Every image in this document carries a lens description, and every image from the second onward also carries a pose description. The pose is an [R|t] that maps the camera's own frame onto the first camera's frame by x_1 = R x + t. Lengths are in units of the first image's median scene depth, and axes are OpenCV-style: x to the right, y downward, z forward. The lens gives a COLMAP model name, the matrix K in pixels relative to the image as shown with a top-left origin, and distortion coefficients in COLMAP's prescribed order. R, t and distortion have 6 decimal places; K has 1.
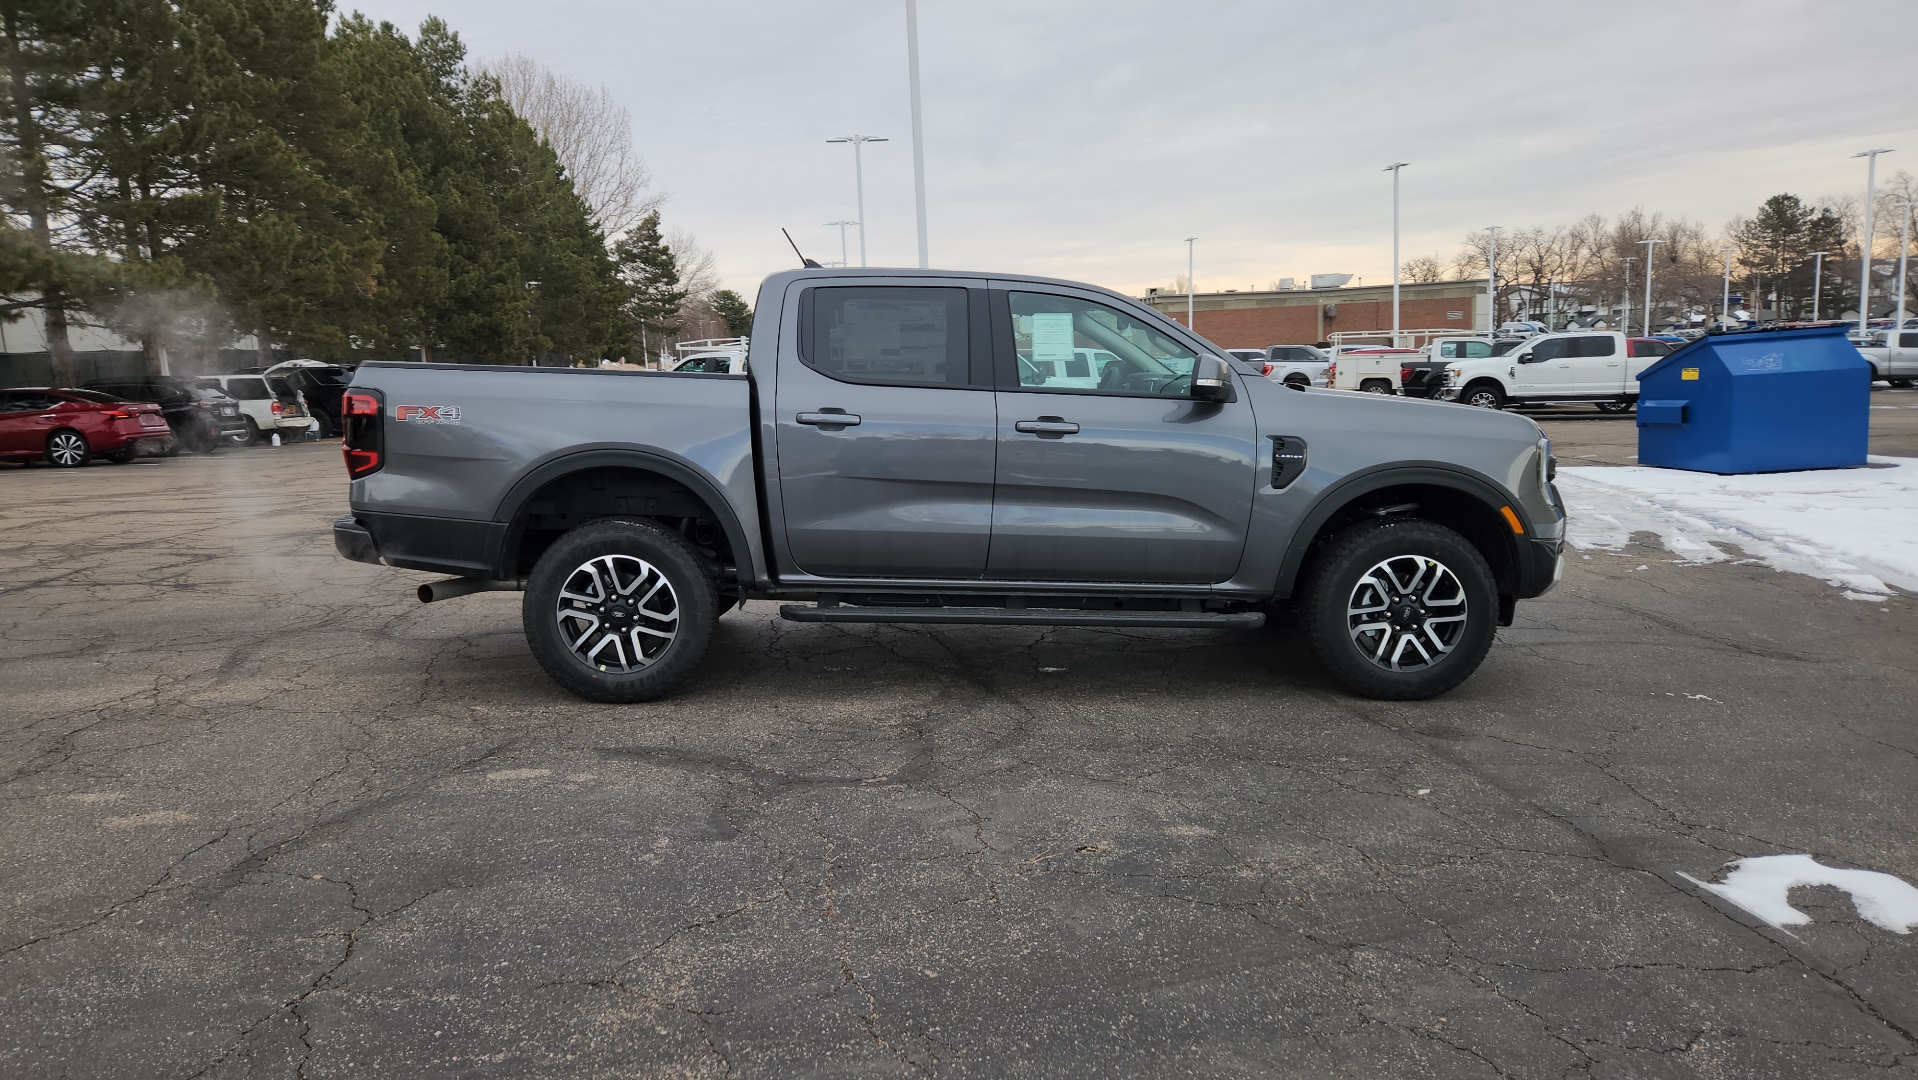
lens RADIAL K [[1276.6, 0, 917.1], [0, 1276.6, 551.1], [0, 0, 1]] dist [0.077757, -0.068337]
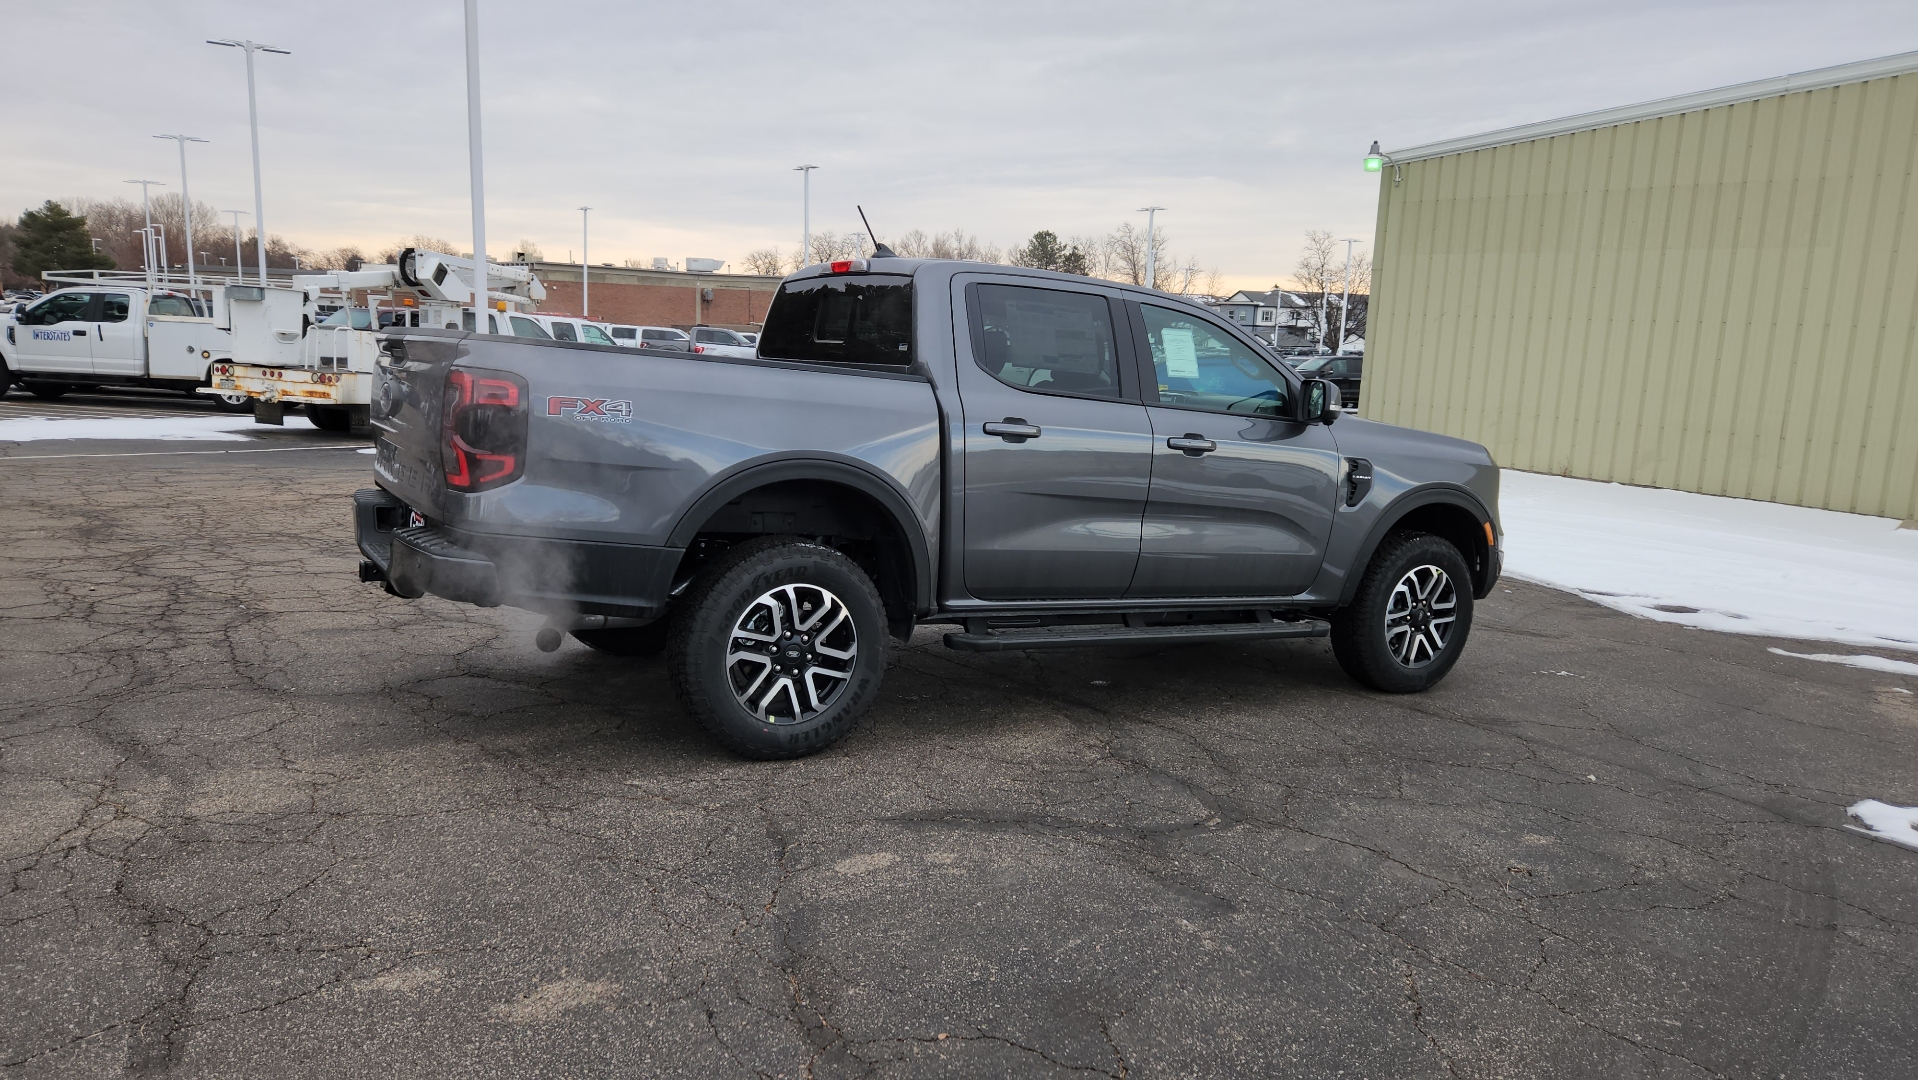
lens RADIAL K [[1273.8, 0, 928.1], [0, 1273.8, 542.4], [0, 0, 1]] dist [0.077636, -0.064297]
pose [[0.873104, -0.010369, 0.487425, -0.551091], [0.003459, 0.999880, 0.015074, -0.035266], [-0.487523, -0.011475, 0.873035, 0.223999]]
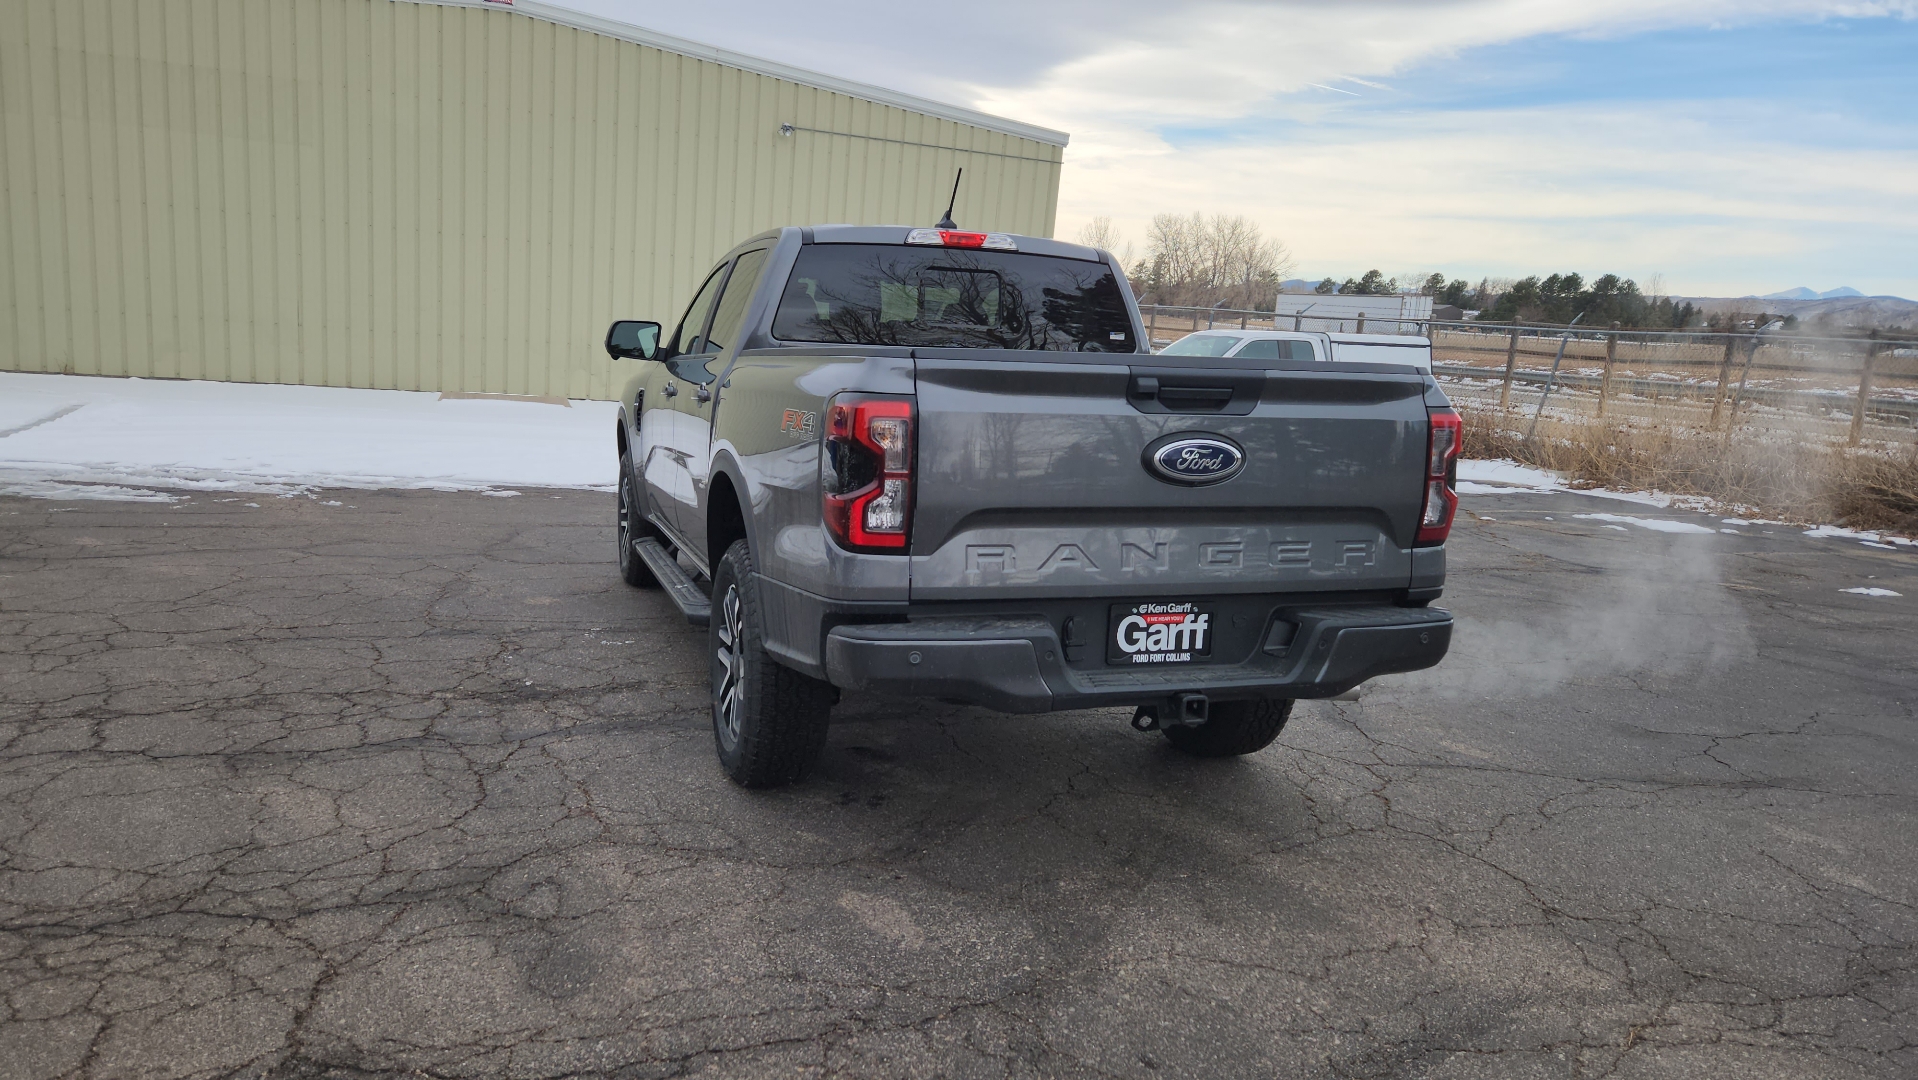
lens RADIAL K [[1273.8, 0, 928.1], [0, 1273.8, 542.4], [0, 0, 1]] dist [0.077636, -0.064297]
pose [[-0.287598, -0.164960, 0.943438, -0.965347], [0.086626, 0.976538, 0.197155, -0.204773], [-0.953826, 0.138428, -0.266560, 1.393371]]
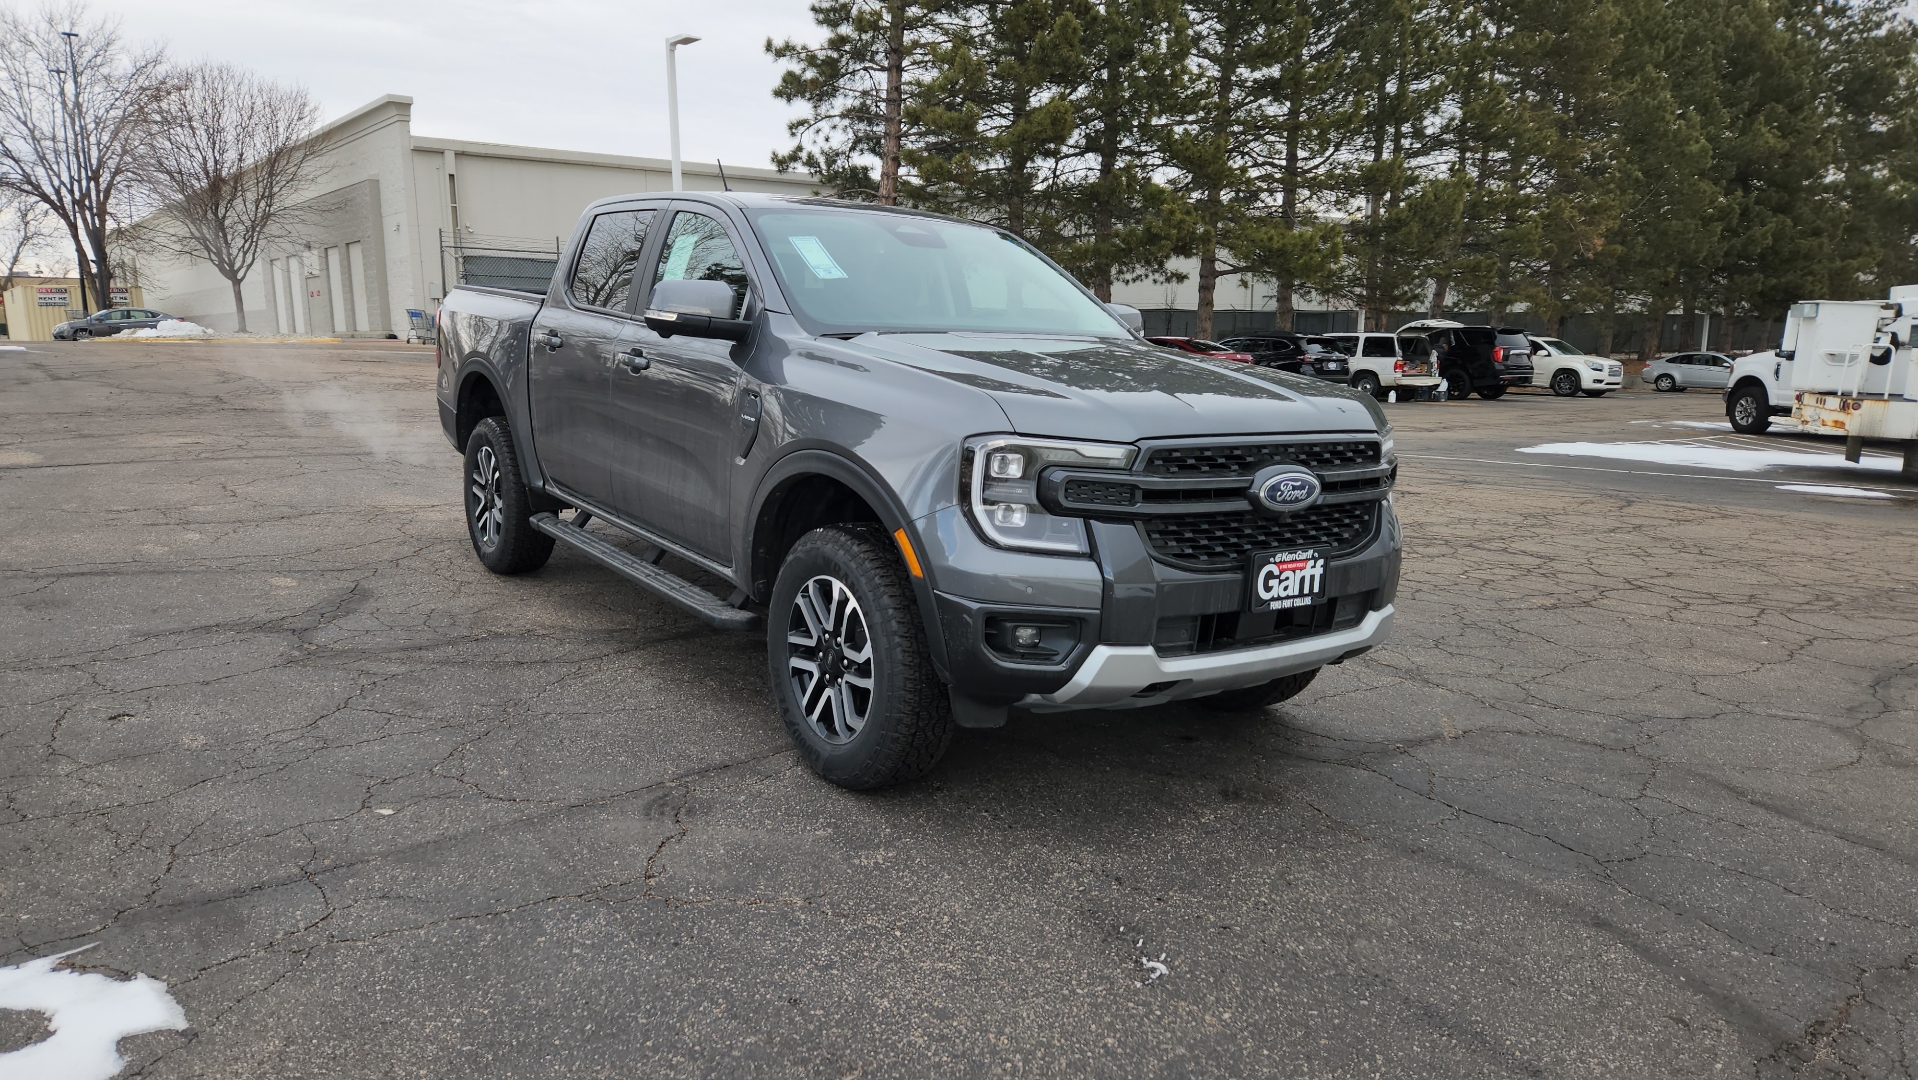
lens RADIAL K [[1288.2, 0, 920.1], [0, 1288.2, 543.8], [0, 0, 1]] dist [0.074062, -0.061287]
pose [[0.536174, 0.170690, -0.826670, 0.975867], [-0.156192, 0.982492, 0.101559, -0.091591], [0.829531, 0.074666, 0.553447, 0.650425]]
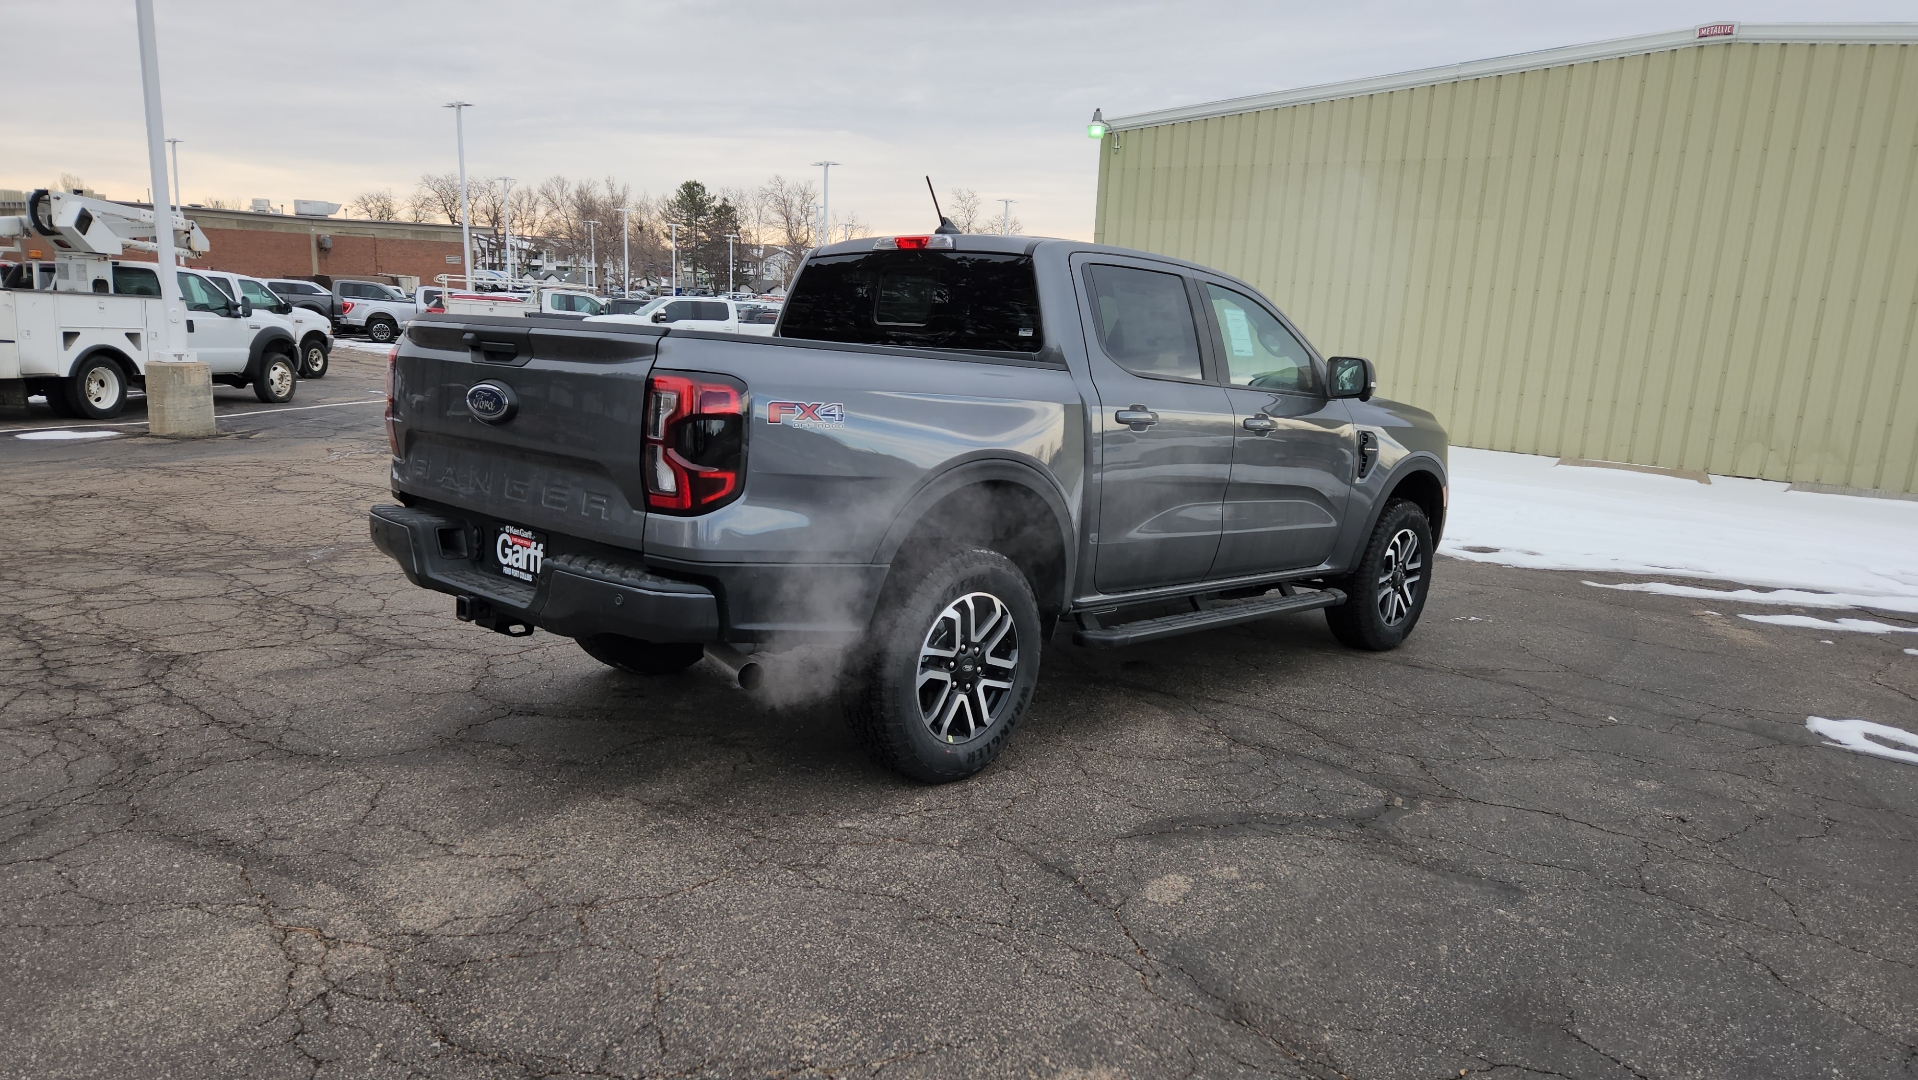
lens RADIAL K [[1270.1, 0, 931.7], [0, 1270.1, 563.7], [0, 0, 1]] dist [0.077893, -0.064758]
pose [[0.709705, -0.080755, 0.699855, -0.771596], [0.042092, 0.996494, 0.072299, -0.069748], [-0.703240, -0.021853, 0.710616, 0.455931]]
